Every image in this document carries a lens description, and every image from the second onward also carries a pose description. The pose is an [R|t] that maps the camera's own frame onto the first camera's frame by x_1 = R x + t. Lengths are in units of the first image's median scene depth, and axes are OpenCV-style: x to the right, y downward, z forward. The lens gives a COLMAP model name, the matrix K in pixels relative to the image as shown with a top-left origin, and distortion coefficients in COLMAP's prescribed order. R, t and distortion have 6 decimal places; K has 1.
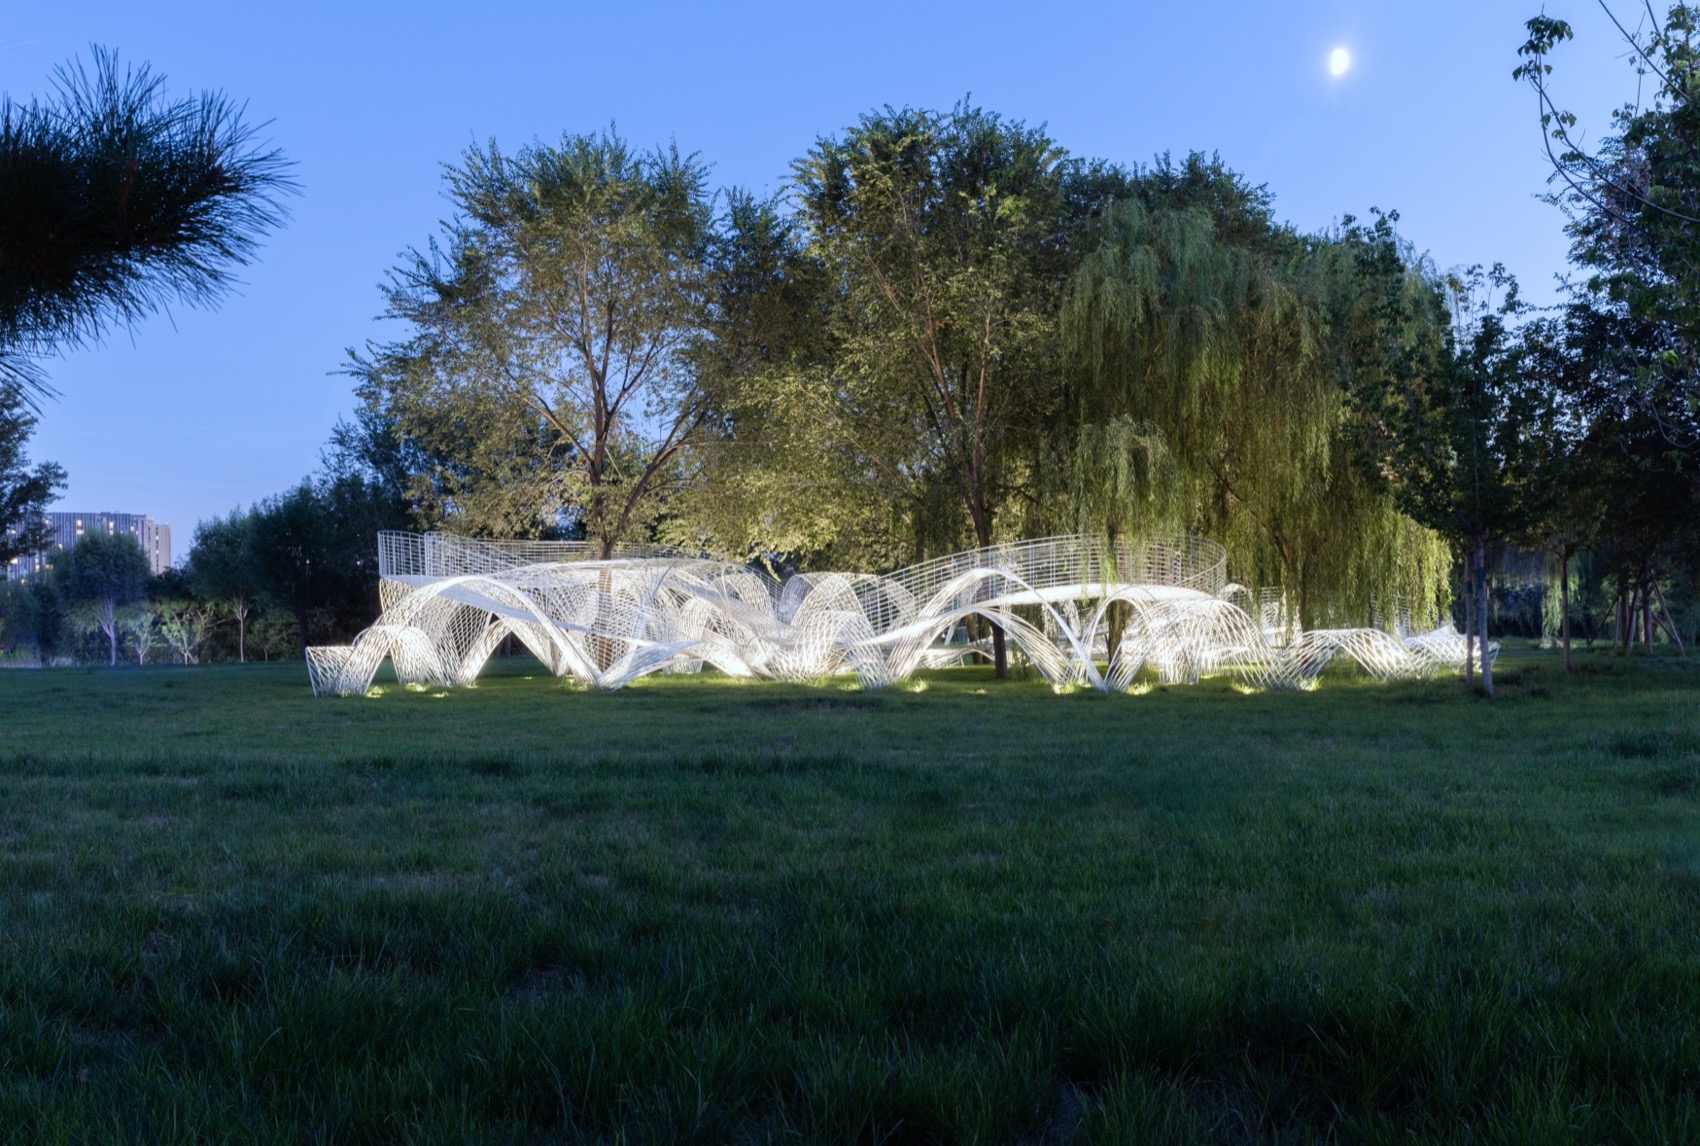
lens RADIAL K [[1475.1, 0, 849.9], [0, 1475.1, 575.1], [0, 0, 1]] dist [0.015055, 0.003775]
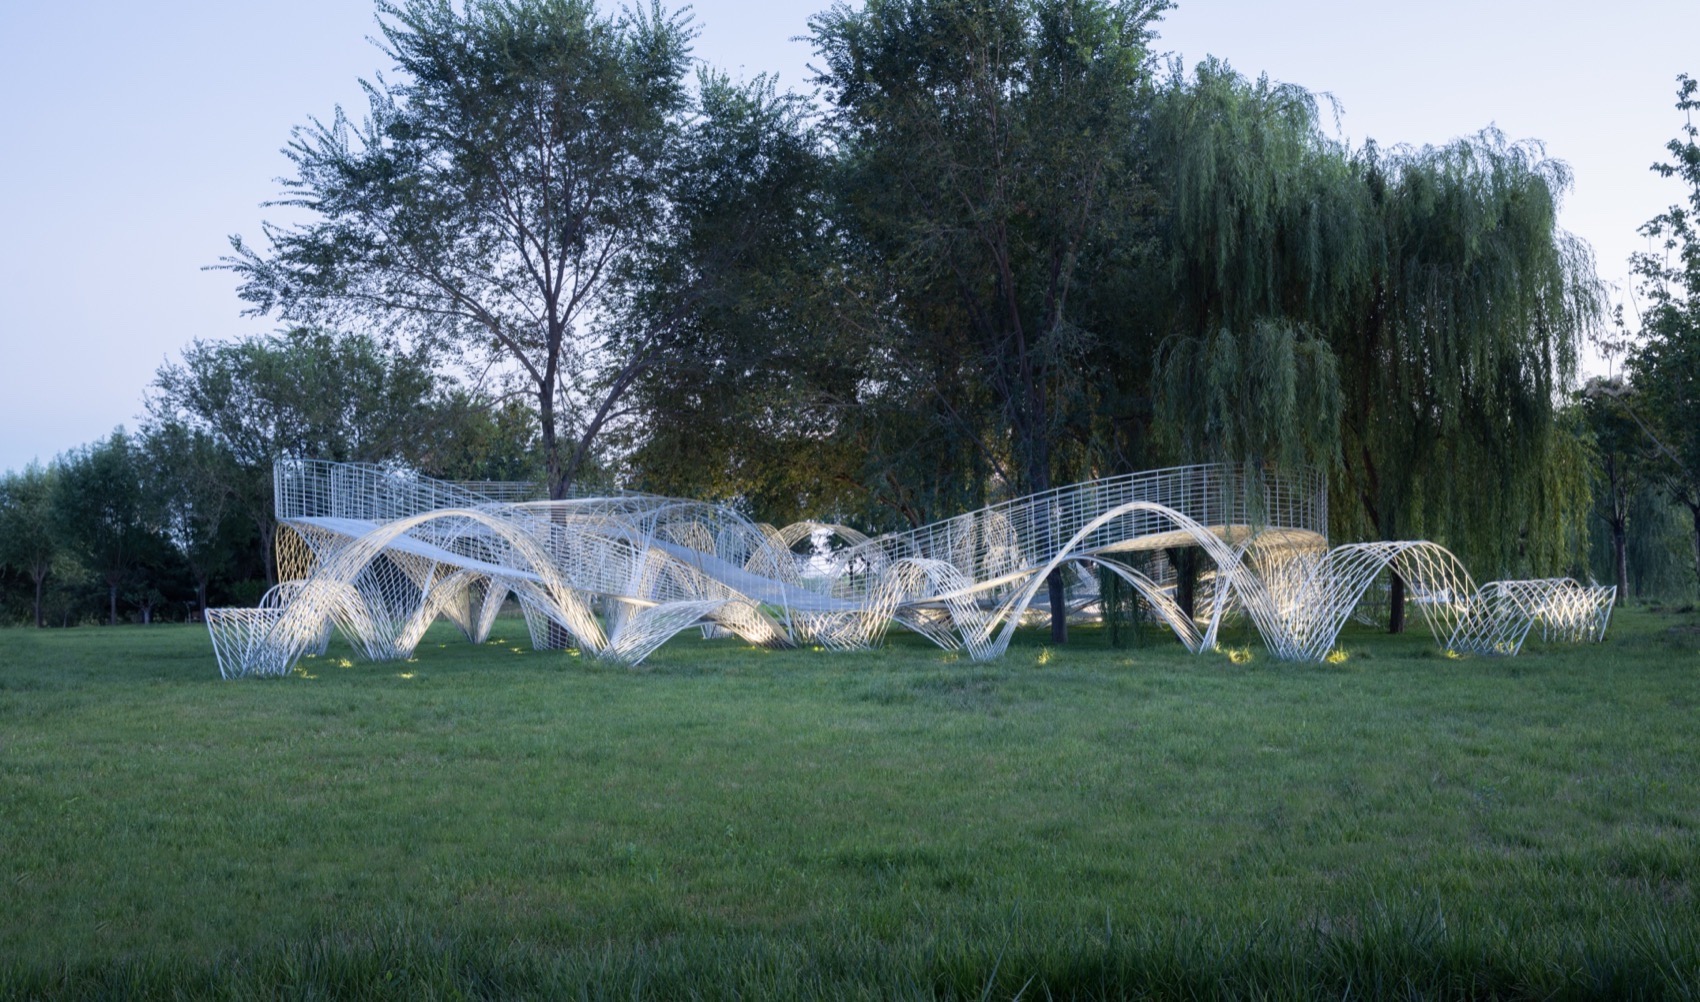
lens RADIAL K [[1393.5, 0, 850.3], [0, 1393.5, 500.4], [0, 0, 1]] dist [0.002433, 0.000099]
pose [[0.989247, 0.004325, 0.146189, -0.113293], [-0.000129, 0.999588, -0.028699, 0.010940], [-0.146253, 0.028371, 0.988840, 0.200047]]
